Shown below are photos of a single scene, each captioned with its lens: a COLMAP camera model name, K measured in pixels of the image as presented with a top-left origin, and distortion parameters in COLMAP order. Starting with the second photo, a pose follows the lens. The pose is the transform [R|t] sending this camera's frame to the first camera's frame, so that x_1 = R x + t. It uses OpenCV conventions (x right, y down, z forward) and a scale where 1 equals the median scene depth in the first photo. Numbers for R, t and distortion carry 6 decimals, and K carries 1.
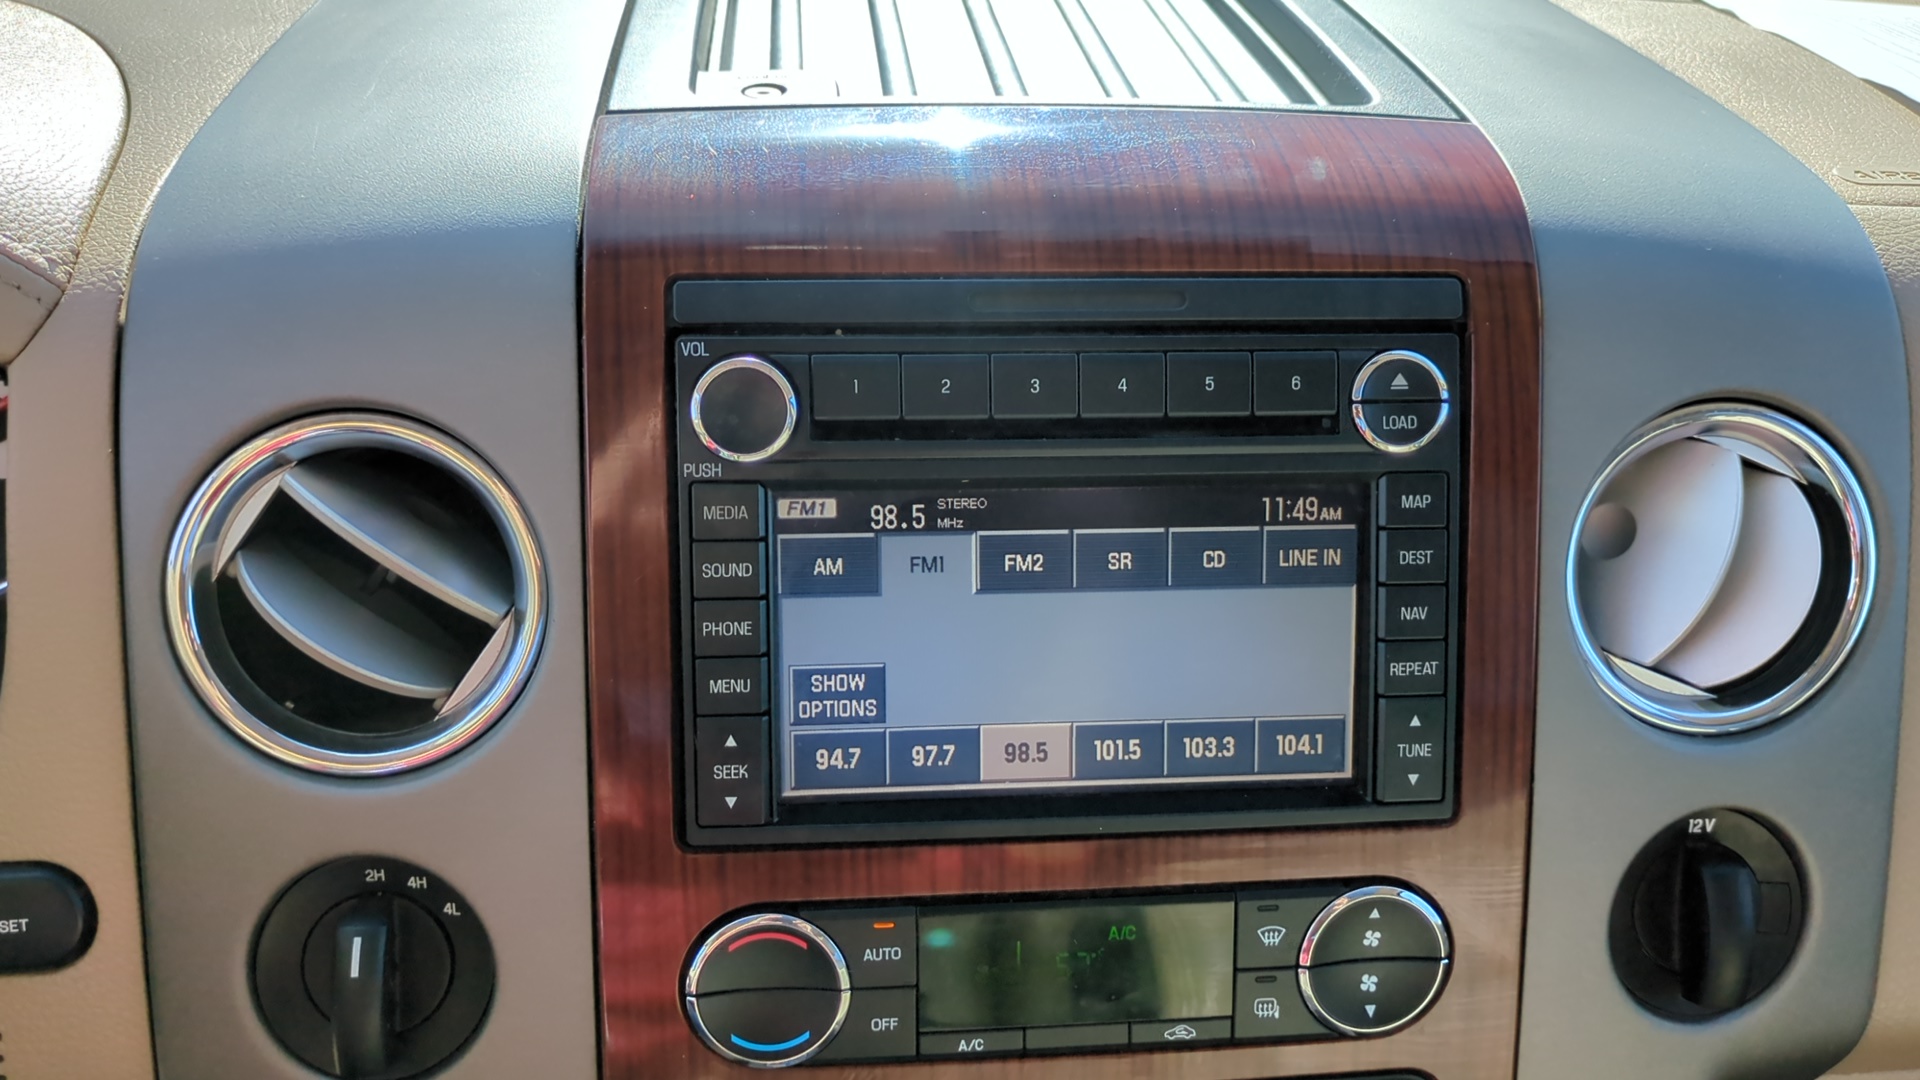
lens RADIAL K [[1648.2, 0, 982.3], [0, 1648.2, 540.0], [0, 0, 1]] dist [0.057229, -0.059119]
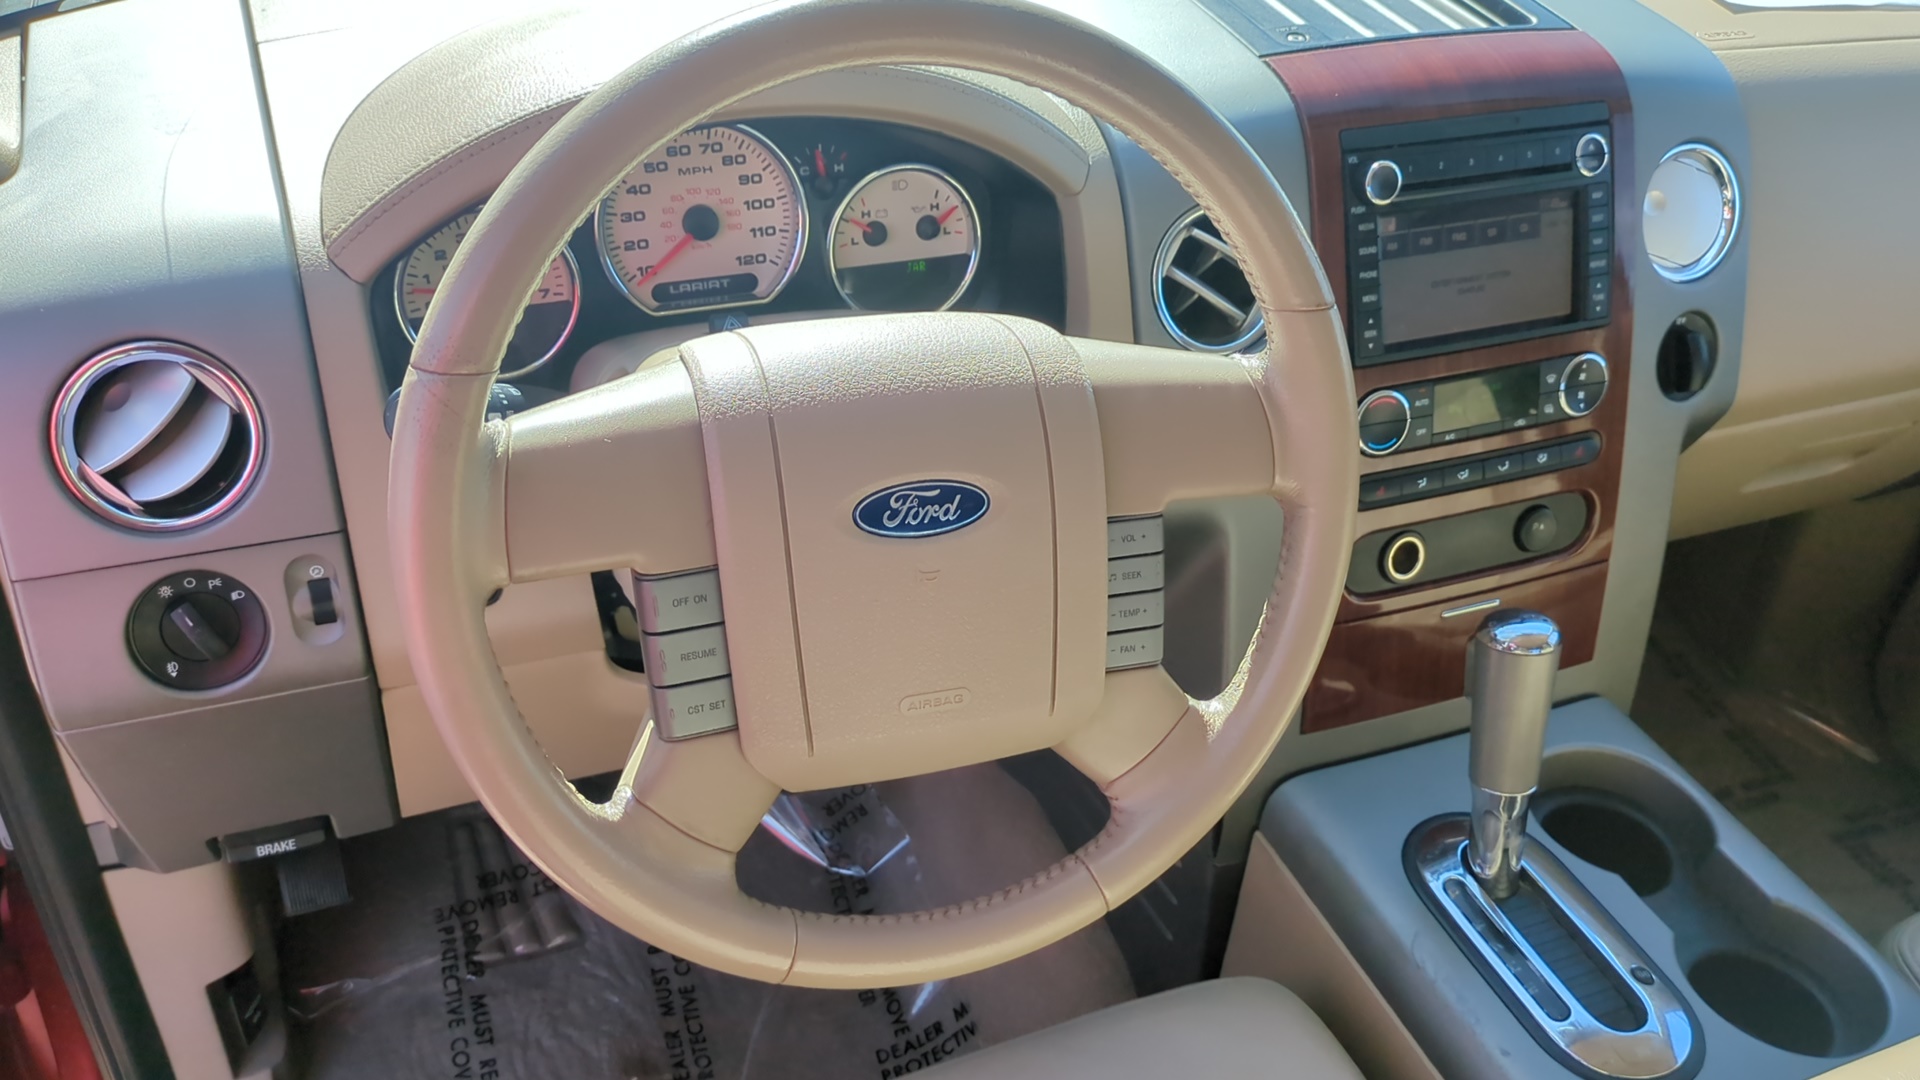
lens RADIAL K [[1648.2, 0, 982.3], [0, 1648.2, 540.0], [0, 0, 1]] dist [0.057229, -0.059119]
pose [[0.954968, -0.147918, 0.257208, -1.337593], [0.110383, 0.981764, 0.154771, -0.003302], [-0.275411, -0.119410, 0.953882, -1.187582]]
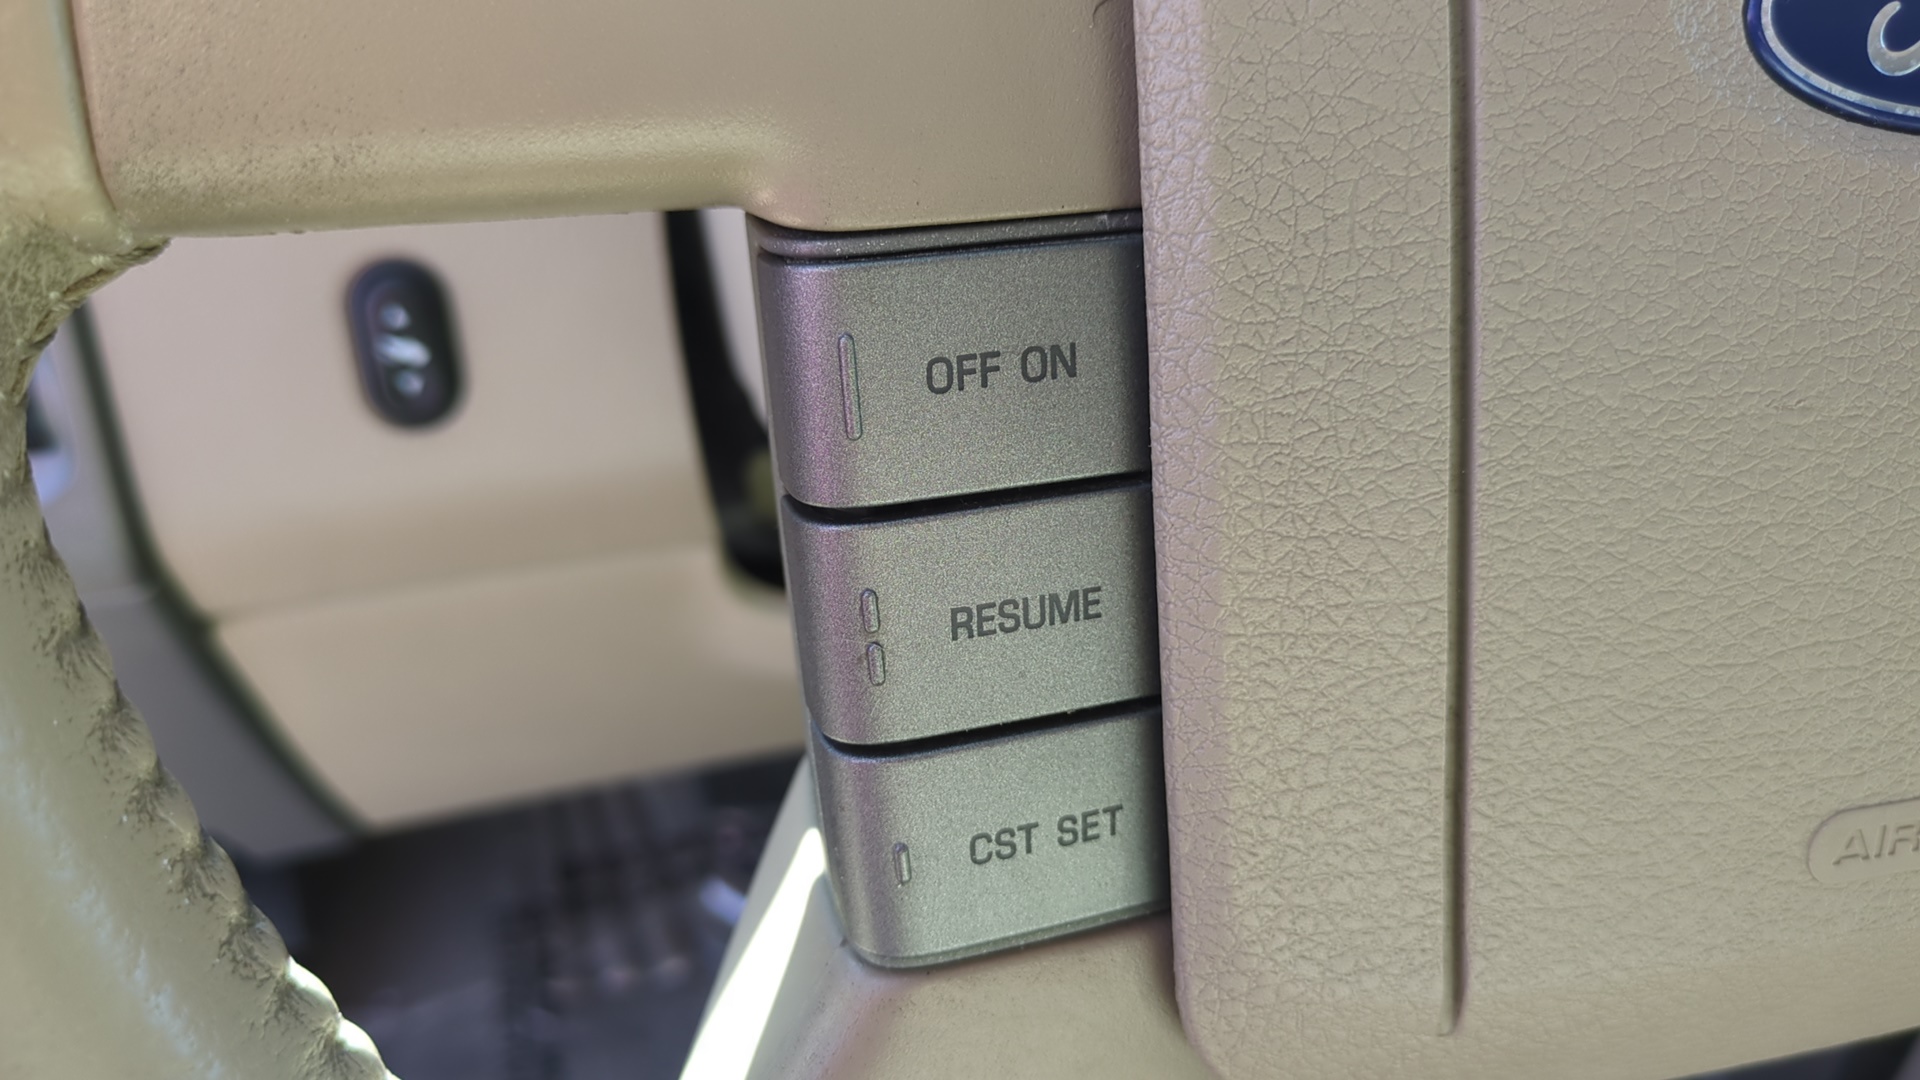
lens RADIAL K [[1648.2, 0, 982.3], [0, 1648.2, 540.0], [0, 0, 1]] dist [0.057229, -0.059119]
pose [[0.980770, -0.123266, 0.151314, -1.267436], [0.090280, 0.973908, 0.208214, 0.230649], [-0.173032, -0.190550, 0.966308, 0.054098]]
